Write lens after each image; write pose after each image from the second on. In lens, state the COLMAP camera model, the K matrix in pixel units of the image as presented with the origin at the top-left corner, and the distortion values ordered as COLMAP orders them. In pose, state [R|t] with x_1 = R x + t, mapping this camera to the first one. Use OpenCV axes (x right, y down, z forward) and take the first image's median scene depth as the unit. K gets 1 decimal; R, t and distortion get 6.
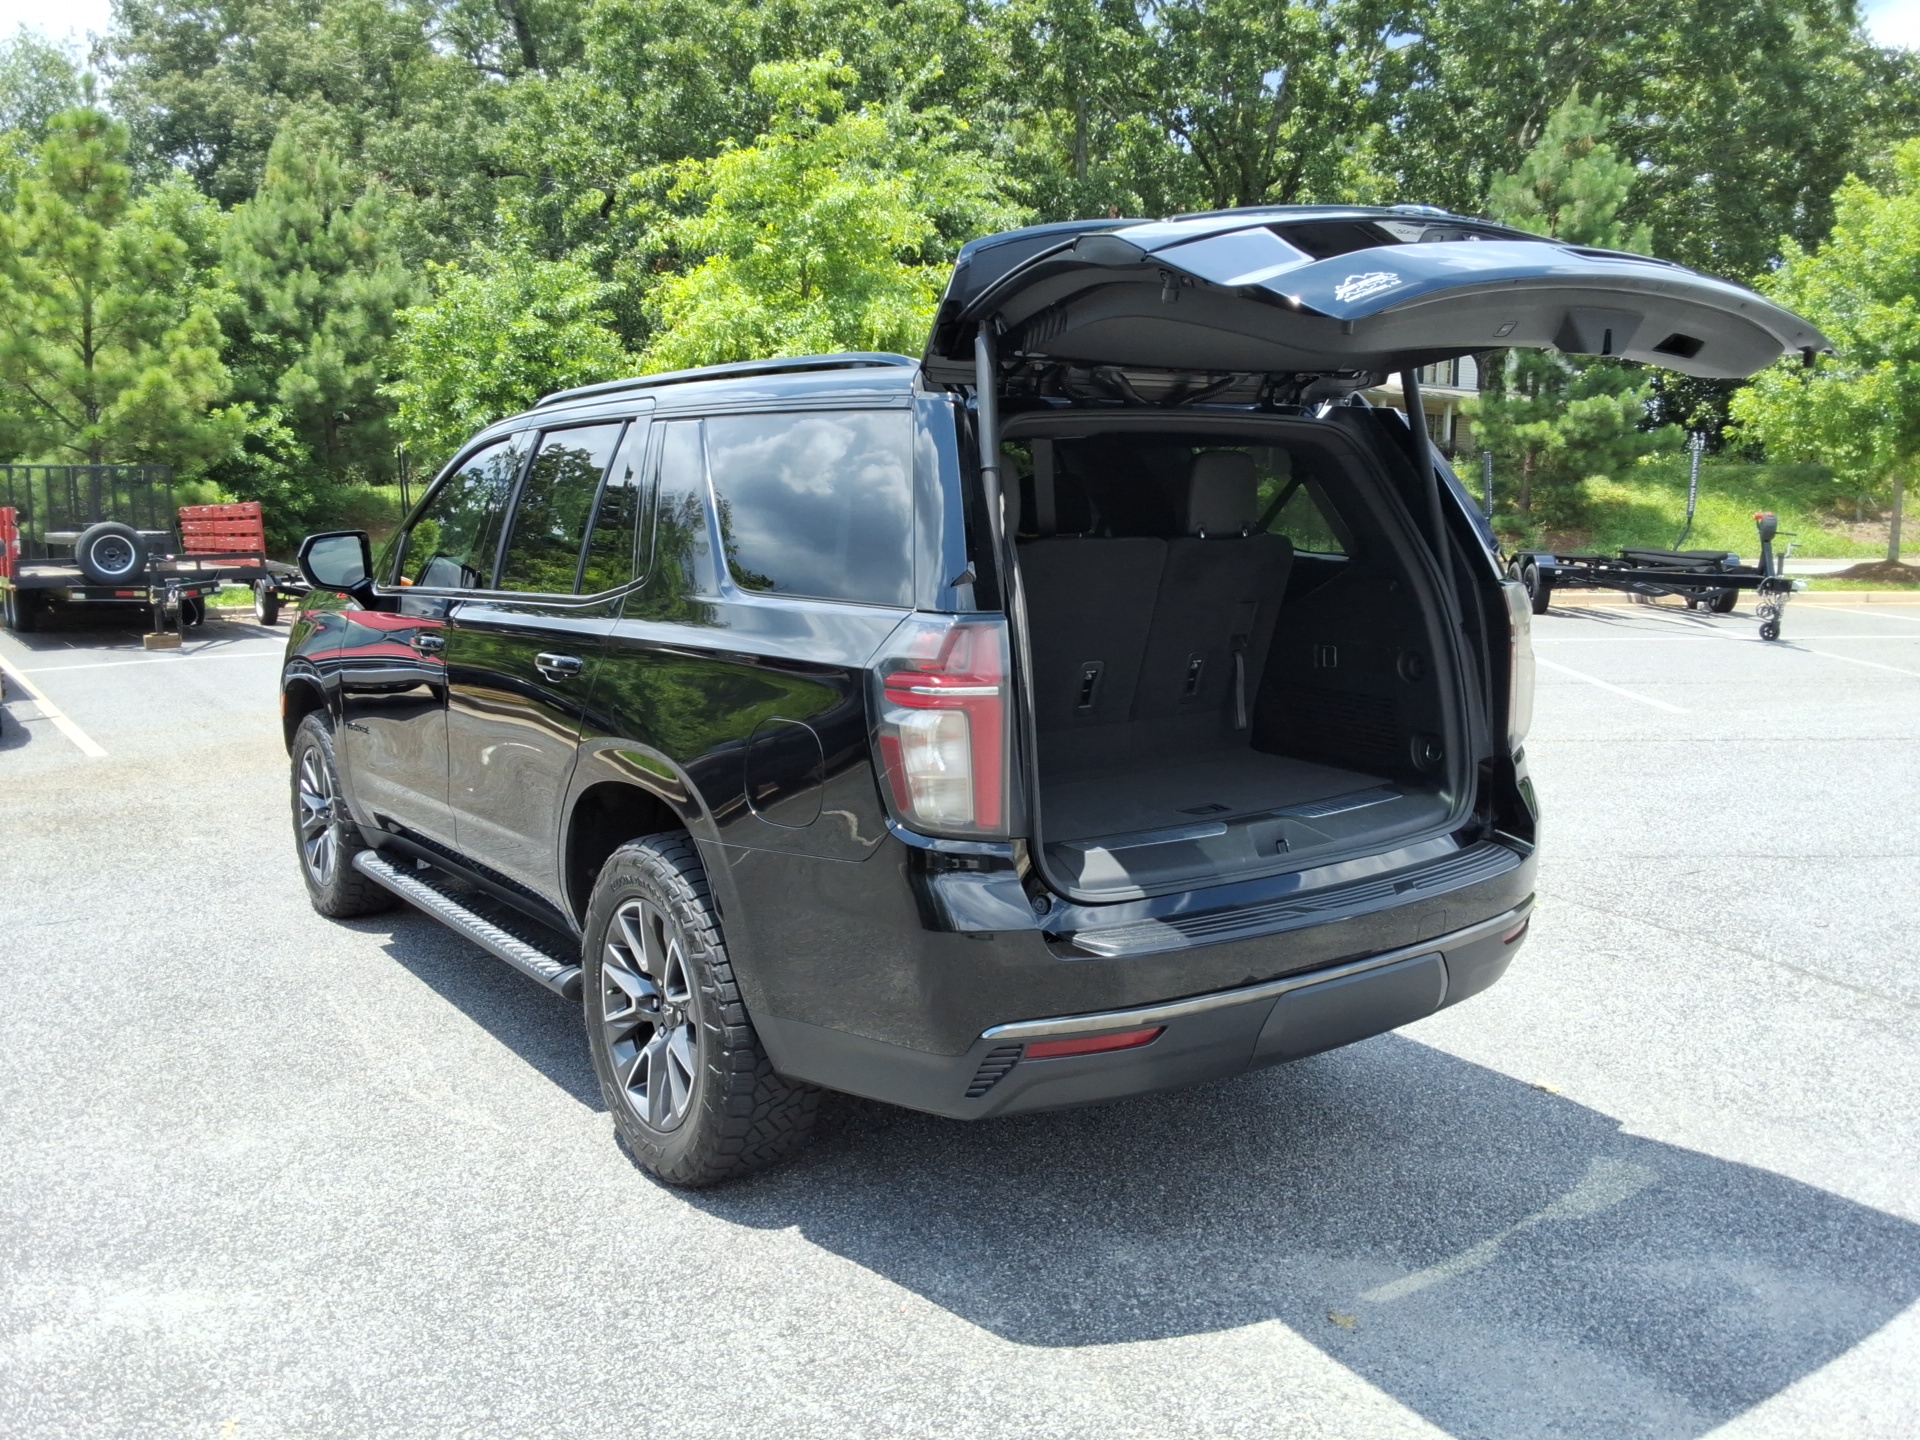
lens RADIAL K [[1532.3, 0, 977.8], [0, 1532.3, 708.5], [0, 0, 1]] dist [0.067955, -0.105628]
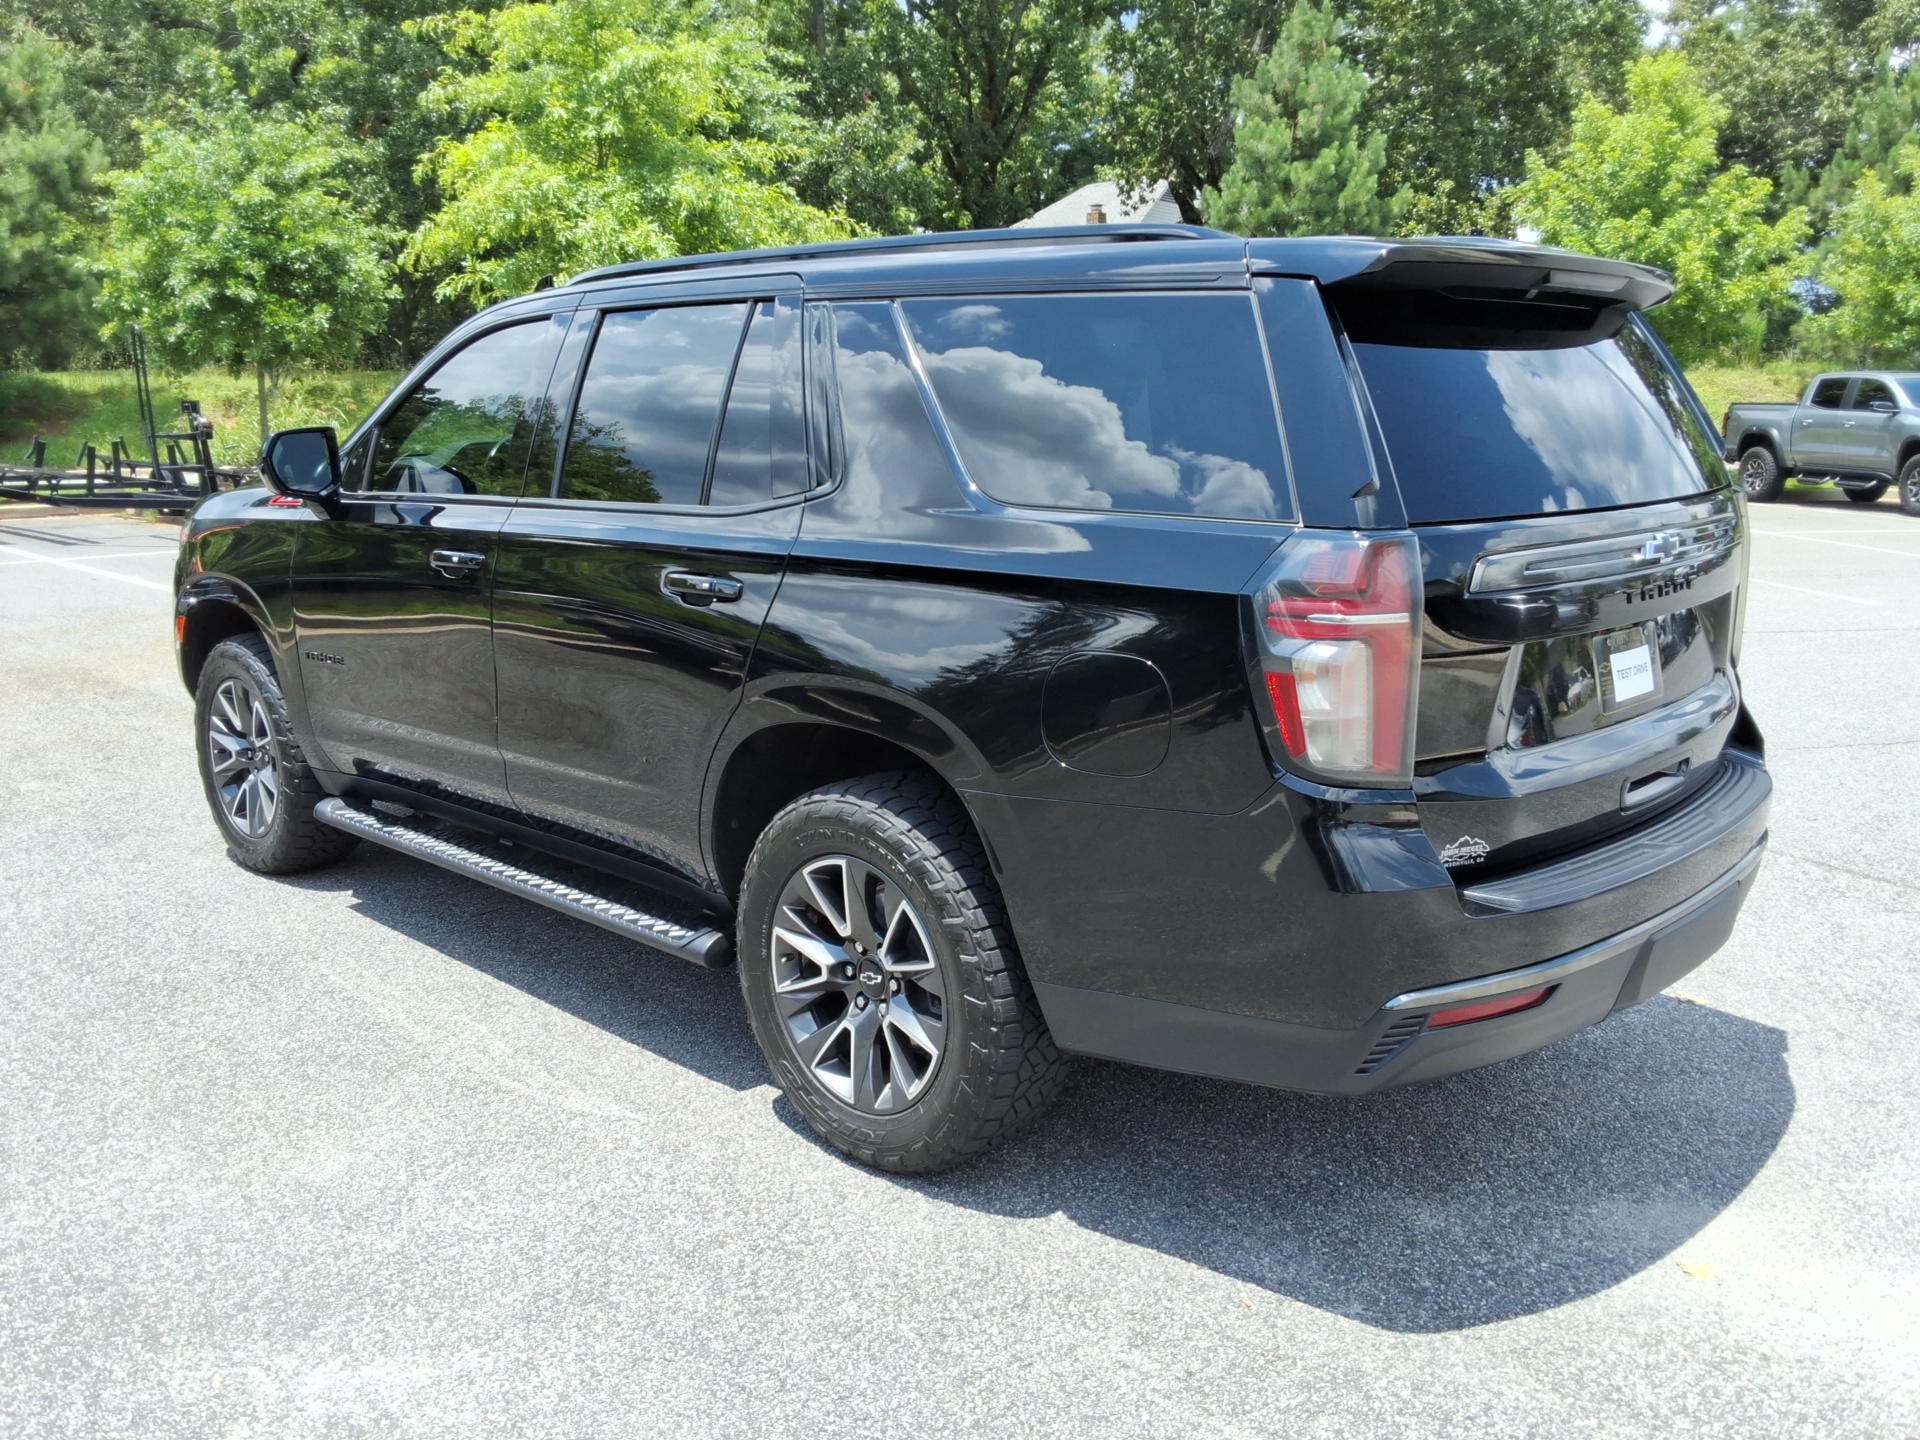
lens RADIAL K [[1532.3, 0, 981.3], [0, 1532.3, 715.9], [0, 0, 1]] dist [0.067955, -0.105628]
pose [[0.983830, -0.025632, 0.177263, -0.038952], [0.013387, 0.997462, 0.069932, -0.002044], [-0.178606, -0.066428, 0.981676, 0.017944]]
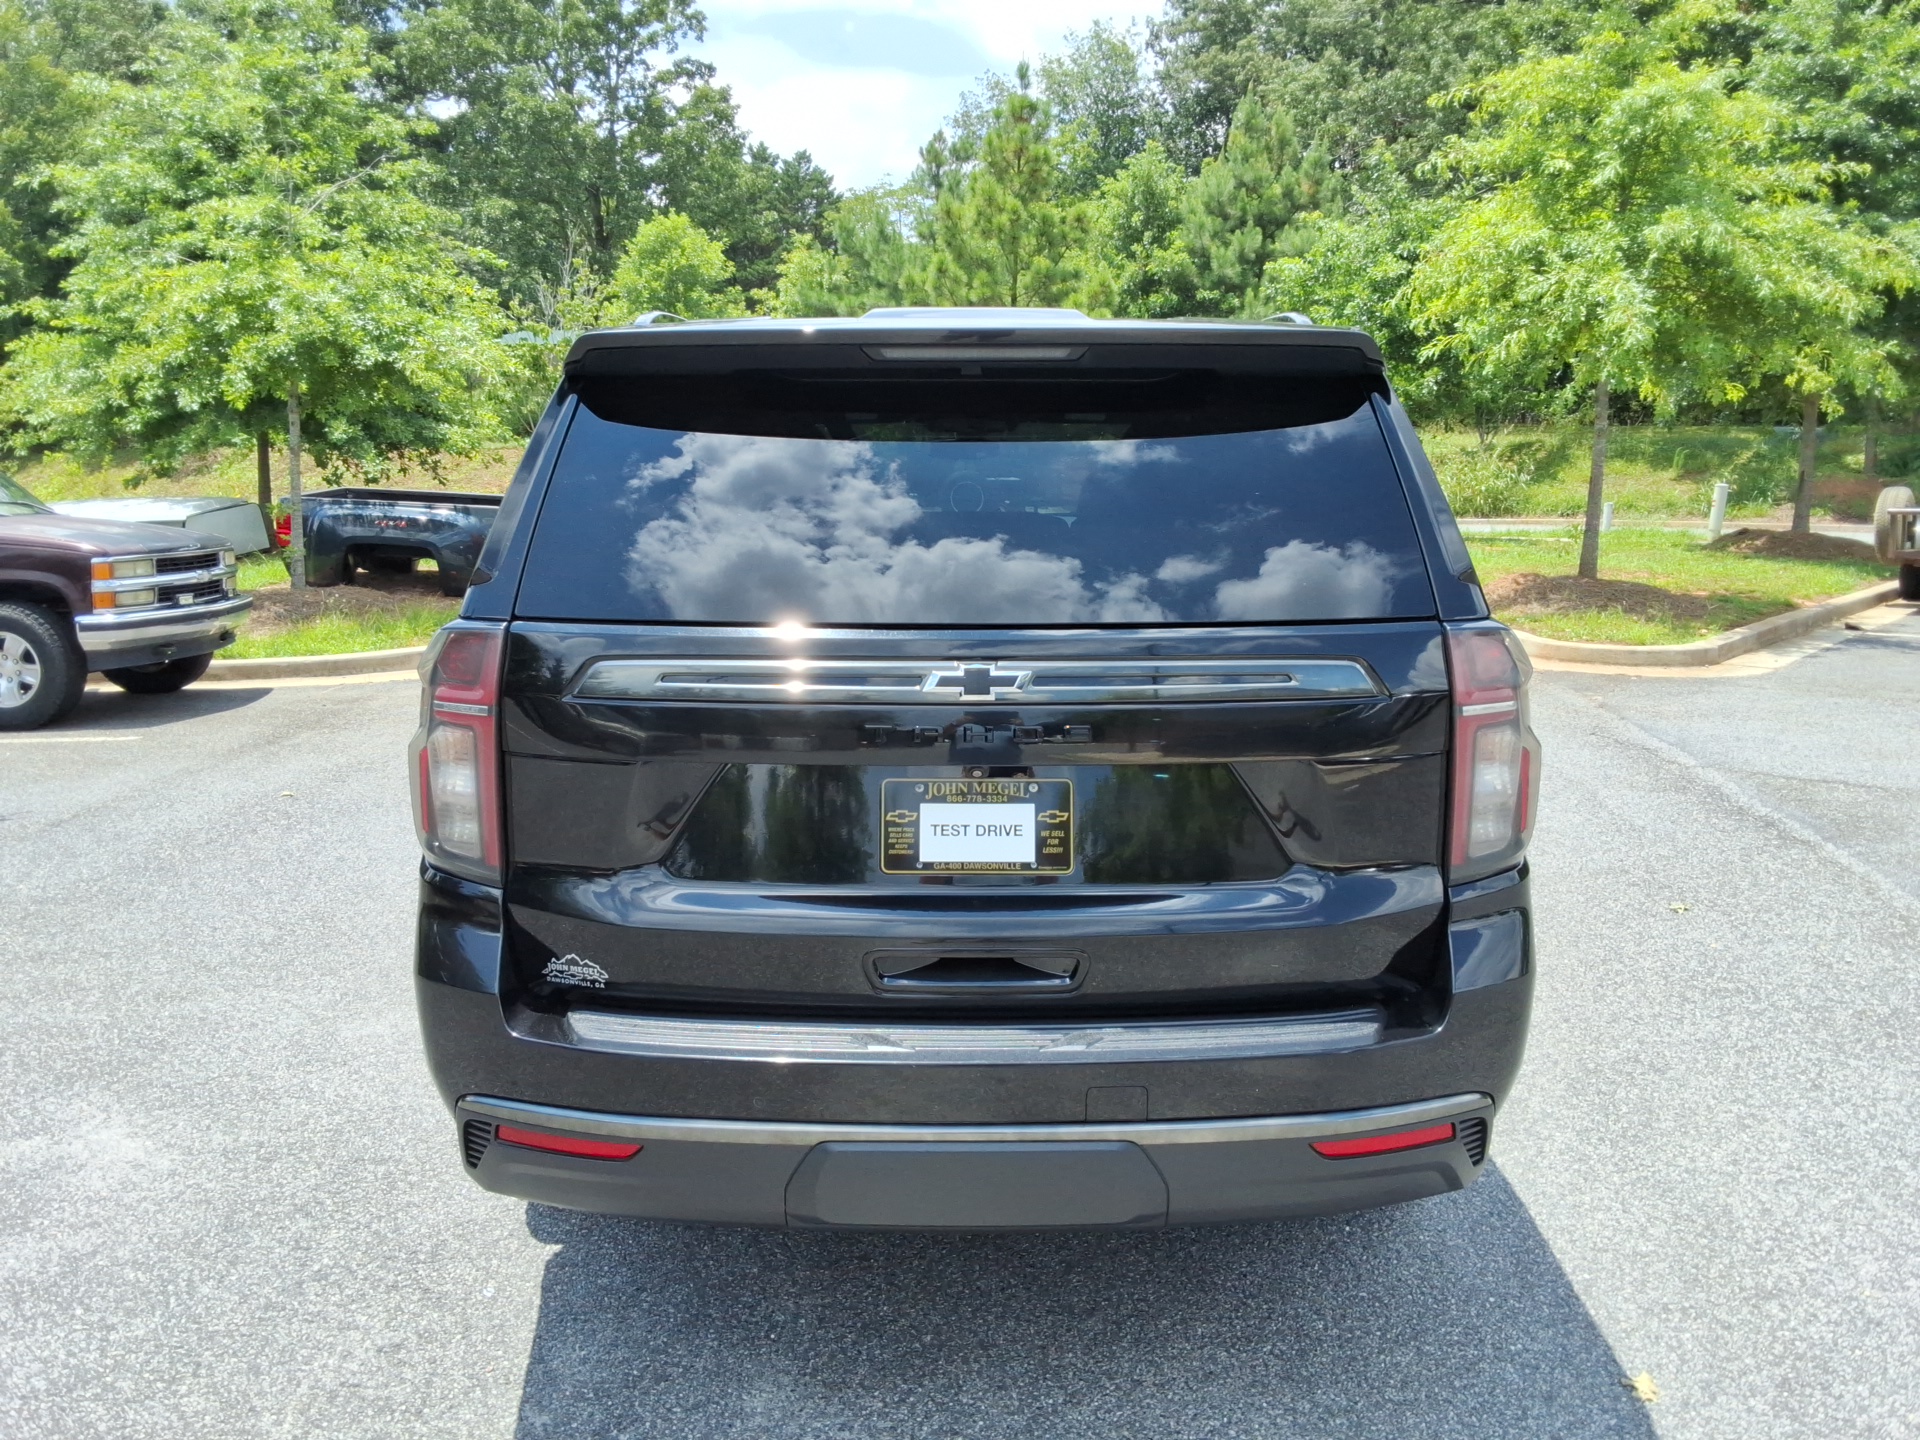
lens RADIAL K [[1532.3, 0, 964.7], [0, 1532.3, 721.8], [0, 0, 1]] dist [0.067955, -0.105628]
pose [[0.808696, 0.112541, -0.577361, 0.081421], [-0.087799, 0.993626, 0.070702, -0.009398], [0.581637, -0.006484, 0.813422, 0.048751]]
